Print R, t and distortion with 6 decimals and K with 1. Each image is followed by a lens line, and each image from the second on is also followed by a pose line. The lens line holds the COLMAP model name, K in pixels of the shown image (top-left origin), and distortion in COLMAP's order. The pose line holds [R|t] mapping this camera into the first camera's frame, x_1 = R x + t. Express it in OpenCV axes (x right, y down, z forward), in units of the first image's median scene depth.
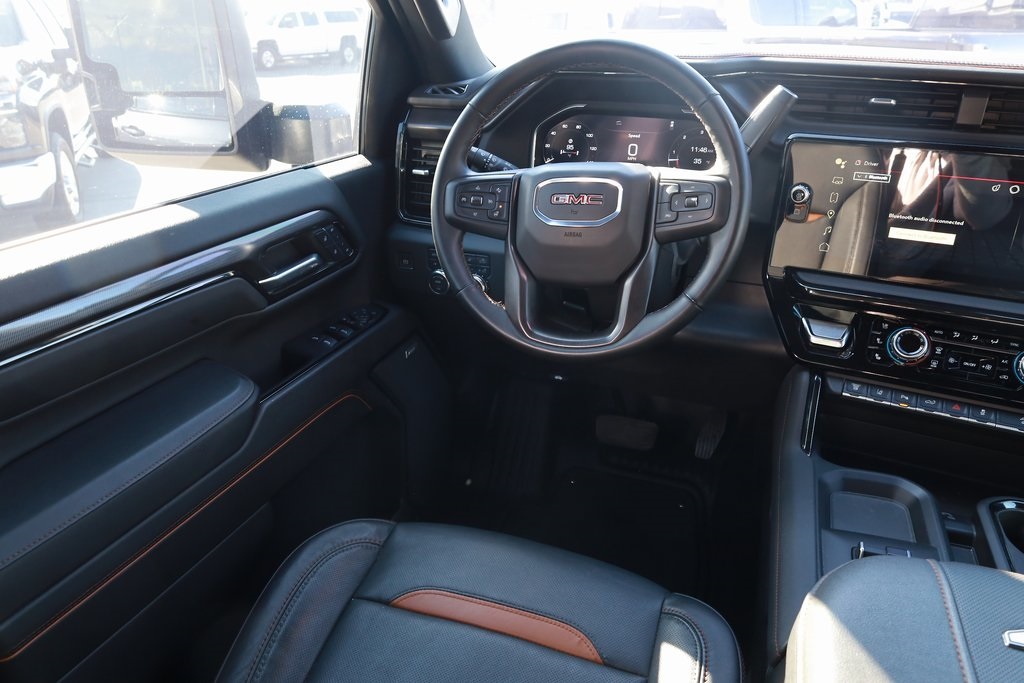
lens RADIAL K [[700.0, 0, 515.5], [0, 700.0, 344.9], [0, 0, 1]] dist [-0.011449, -0.002449]
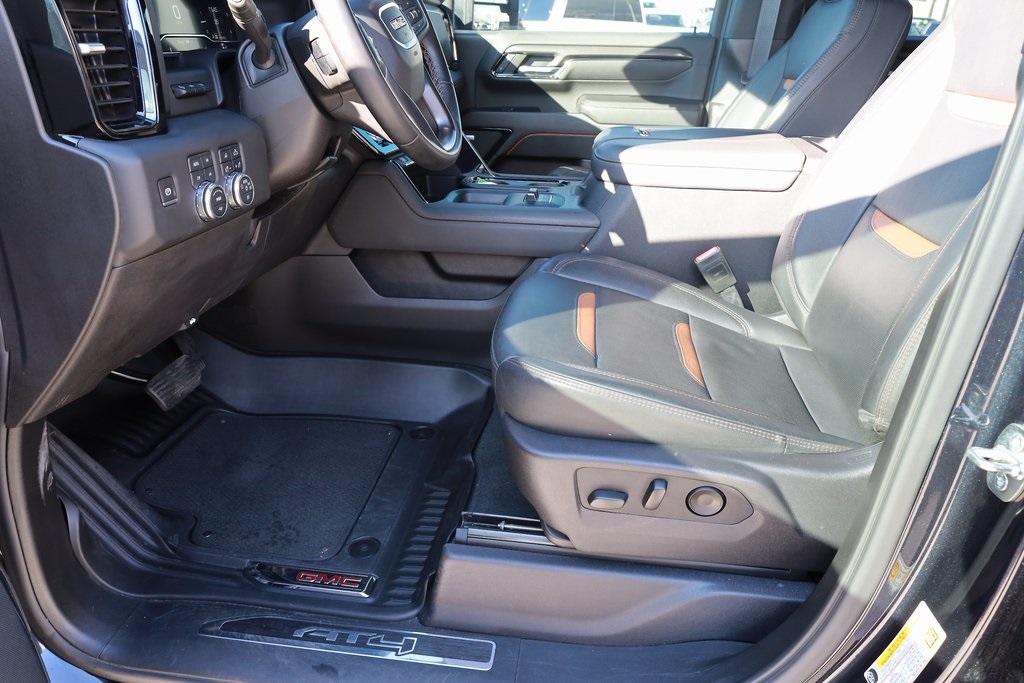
lens RADIAL K [[696.2, 0, 510.5], [0, 696.2, 355.7], [0, 0, 1]] dist [-0.033791, -0.000634]
pose [[-0.224720, -0.413624, 0.882279, -1.088708], [0.393362, 0.789875, 0.470494, -0.224099], [-0.891497, 0.452784, -0.014797, 1.039415]]
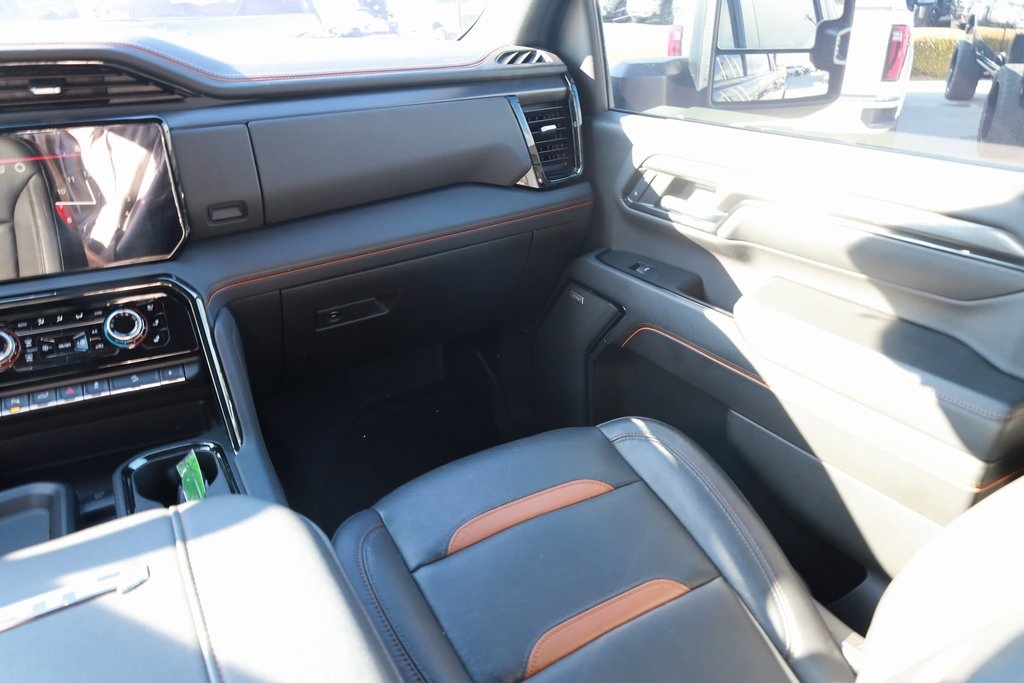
lens RADIAL K [[699.5, 0, 516.3], [0, 699.5, 341.2], [0, 0, 1]] dist [-0.012195, -0.002027]
pose [[0.622069, -0.348484, 0.701134, 0.353543], [0.345666, 0.925729, 0.153428, 0.090258], [-0.702527, 0.146916, 0.696327, -0.135617]]
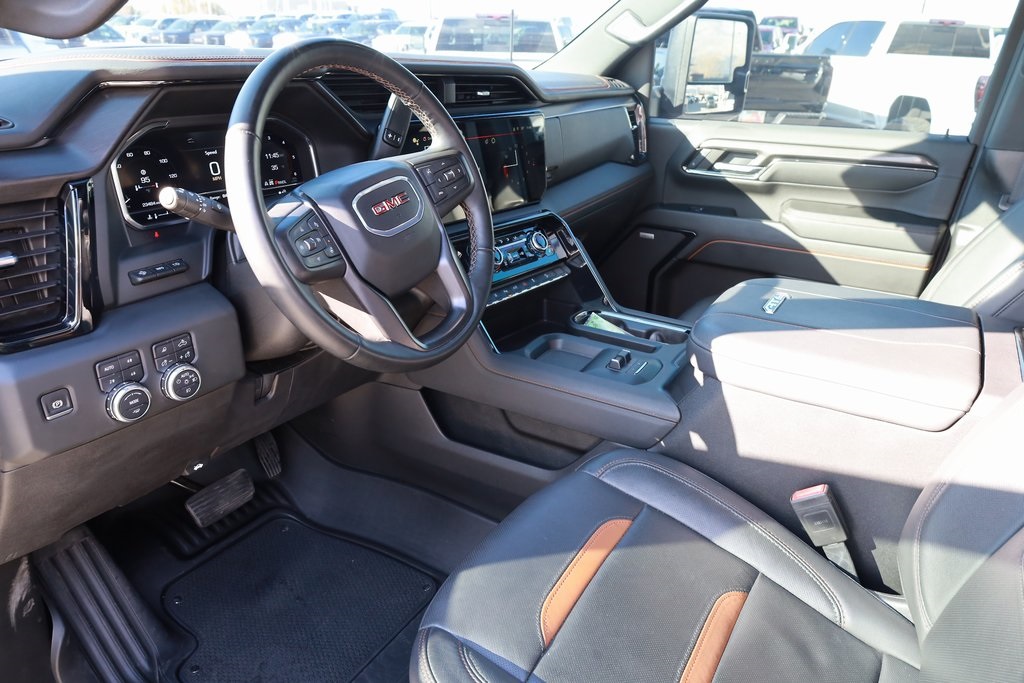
lens RADIAL K [[700.0, 0, 515.5], [0, 700.0, 344.9], [0, 0, 1]] dist [-0.011449, -0.002449]
pose [[0.182915, -0.375884, 0.908435, -0.797479], [0.395322, 0.874151, 0.282099, -0.229210], [-0.900146, 0.307525, 0.308490, 0.574296]]
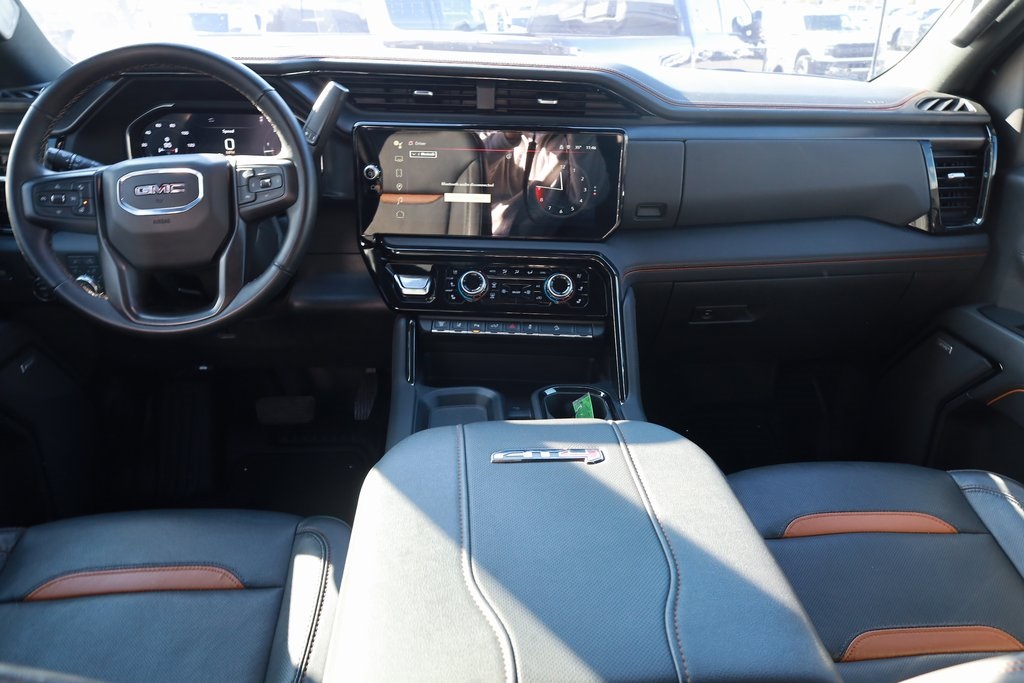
lens RADIAL K [[700.0, 0, 515.5], [0, 700.0, 344.9], [0, 0, 1]] dist [-0.011449, -0.002449]
pose [[0.905094, -0.160512, 0.393752, 0.116062], [0.161709, 0.986371, 0.030381, 0.083479], [-0.393262, 0.036176, 0.918714, -0.197107]]
